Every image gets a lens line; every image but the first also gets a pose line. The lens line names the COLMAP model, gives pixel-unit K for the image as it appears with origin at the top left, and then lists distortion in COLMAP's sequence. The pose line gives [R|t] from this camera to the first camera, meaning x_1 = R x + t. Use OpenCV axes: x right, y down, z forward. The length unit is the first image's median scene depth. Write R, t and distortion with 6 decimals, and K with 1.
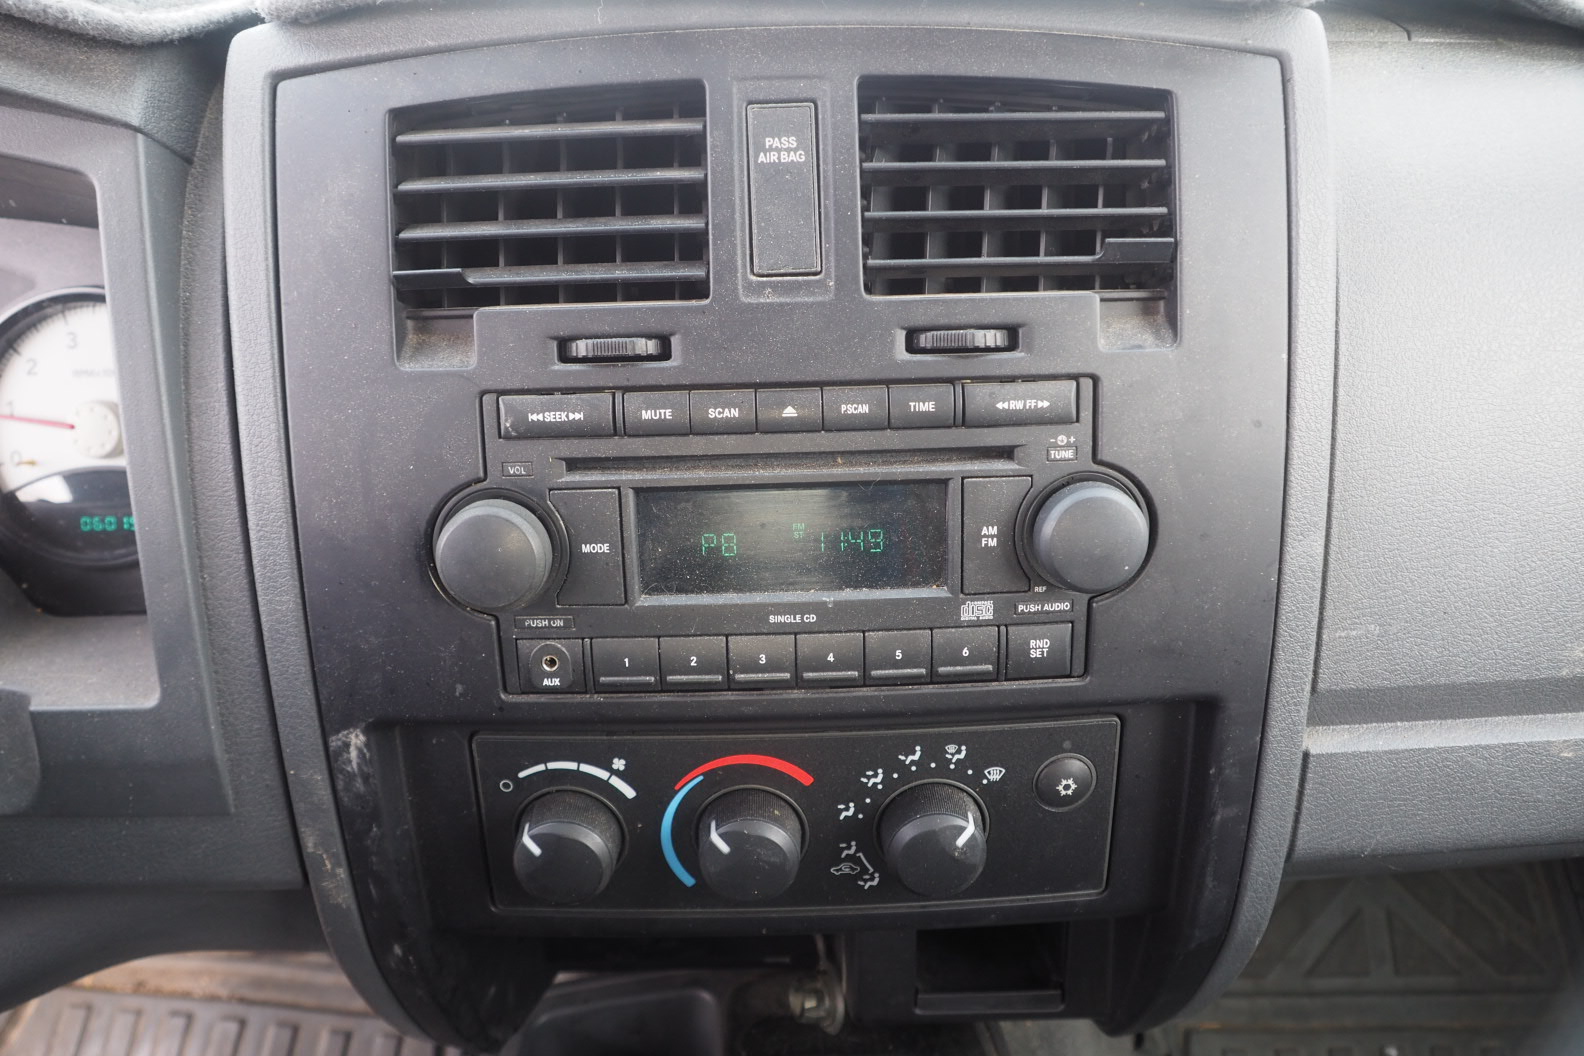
lens RADIAL K [[1113.3, 0, 820.7], [0, 1113.3, 524.5], [0, 0, 1]] dist [-0.040592, -0.001607]
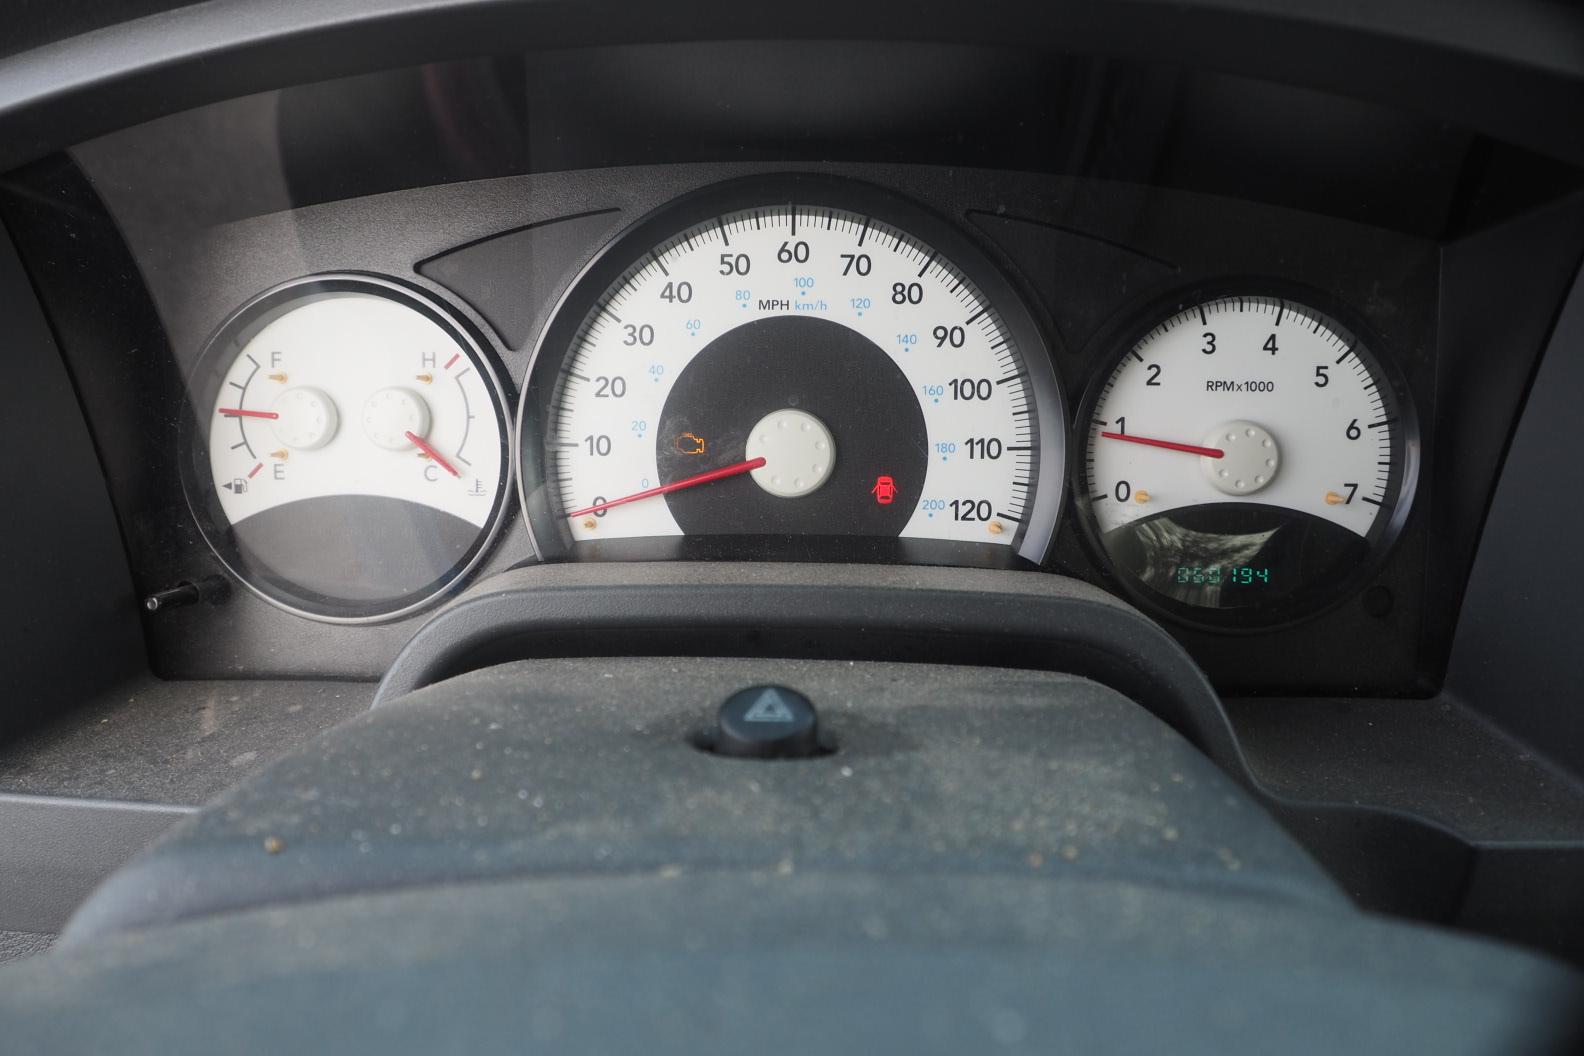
lens RADIAL K [[1123.5, 0, 802.7], [0, 1123.5, 532.5], [0, 0, 1]] dist [-0.015307, -0.010954]
pose [[0.998661, 0.035010, -0.038096, -1.110754], [-0.034939, 0.999386, 0.002533, -0.027607], [0.038161, -0.001199, 0.999271, 0.205278]]
